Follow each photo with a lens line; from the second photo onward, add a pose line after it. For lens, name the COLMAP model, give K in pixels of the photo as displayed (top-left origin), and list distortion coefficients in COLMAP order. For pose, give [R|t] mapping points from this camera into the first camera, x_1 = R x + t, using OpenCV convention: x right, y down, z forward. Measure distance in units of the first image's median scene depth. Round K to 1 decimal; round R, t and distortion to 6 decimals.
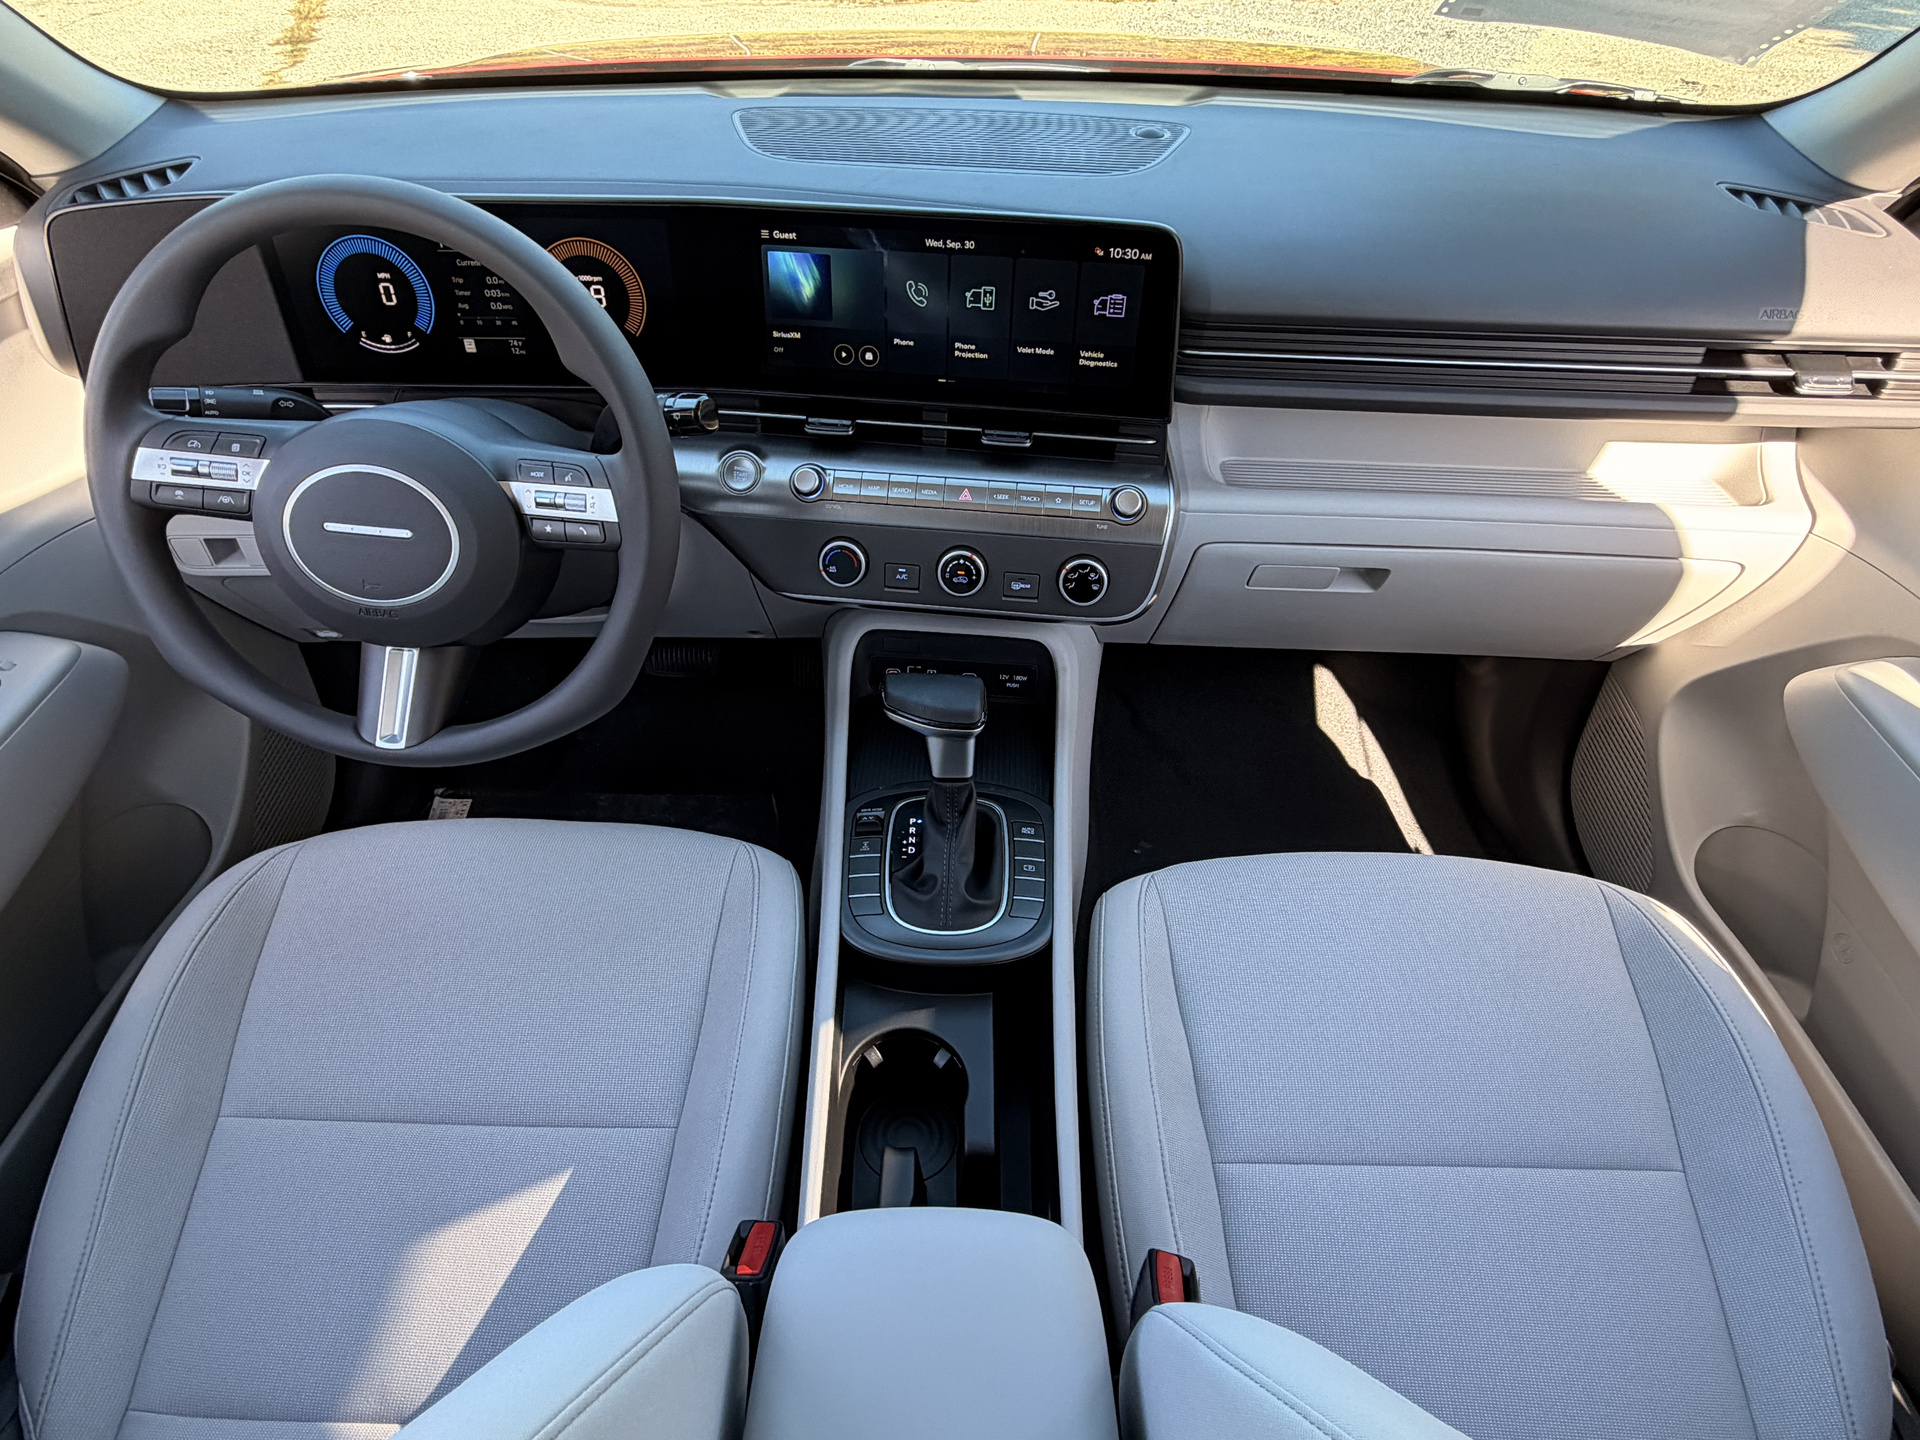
lens RADIAL K [[1108.3, 0, 935.0], [0, 1108.3, 727.7], [0, 0, 1]] dist [0.004334, 0.002797]
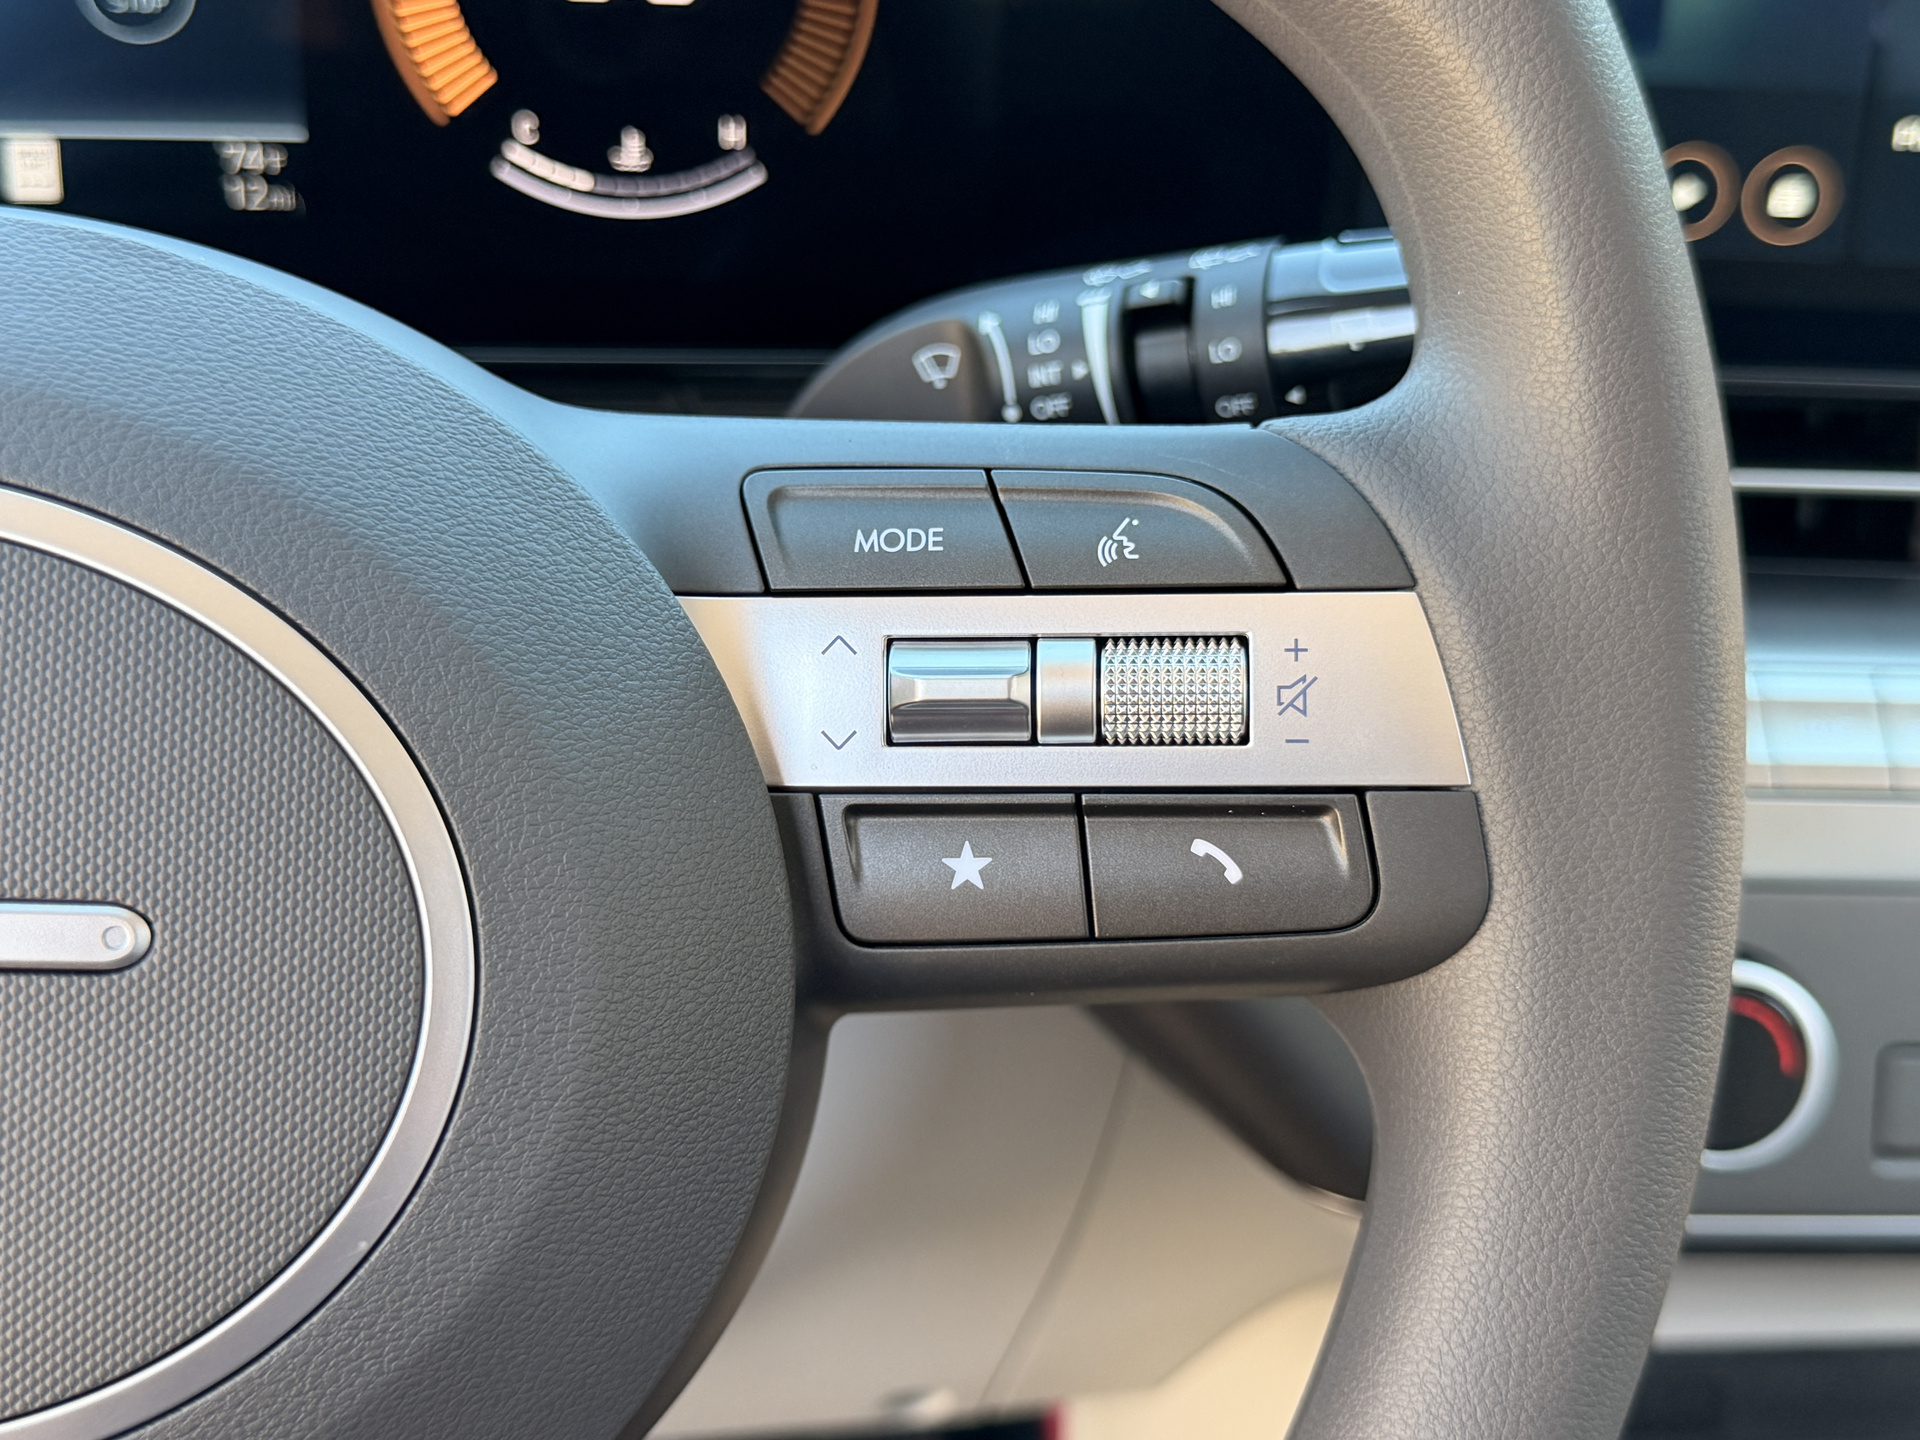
lens RADIAL K [[2676.2, 0, 961.3], [0, 2676.2, 715.4], [0, 0, 1]] dist [0.047794, 0.000000]
pose [[0.979398, -0.039045, 0.198127, -0.361809], [0.100292, 0.945623, -0.309416, -0.067455], [-0.175273, 0.322912, 0.930058, 0.534551]]
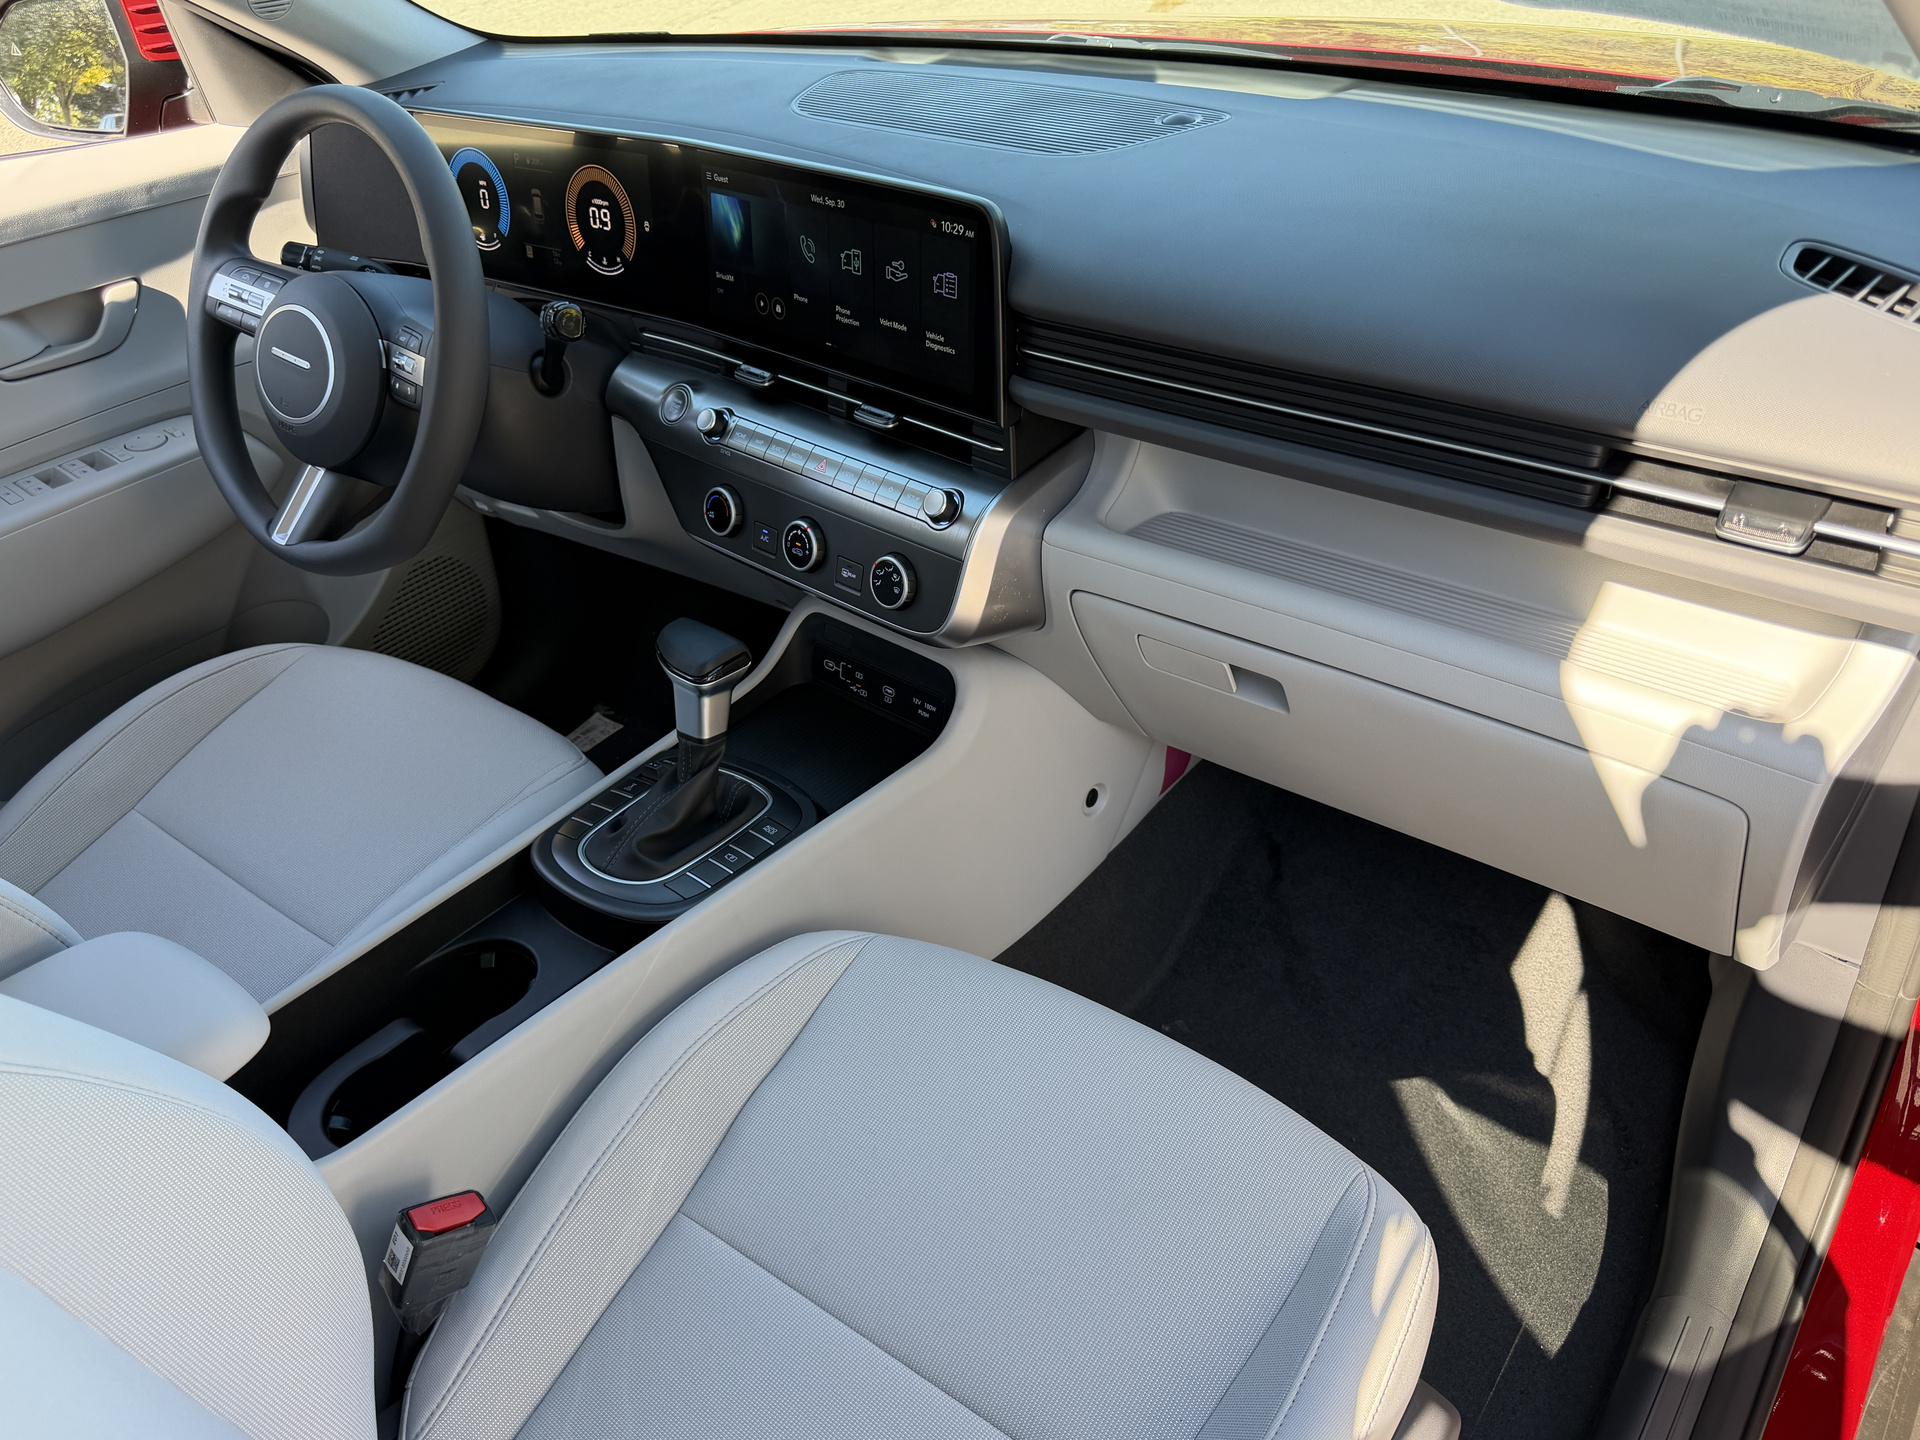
lens RADIAL K [[1426.3, 0, 959.3], [0, 1426.3, 753.2], [0, 0, 1]] dist [0.041798, -0.039273]
pose [[0.801520, 0.298489, -0.518141, 0.854025], [-0.348733, 0.937222, 0.000453, -0.023298], [0.485748, 0.180329, 0.855295, 0.066828]]
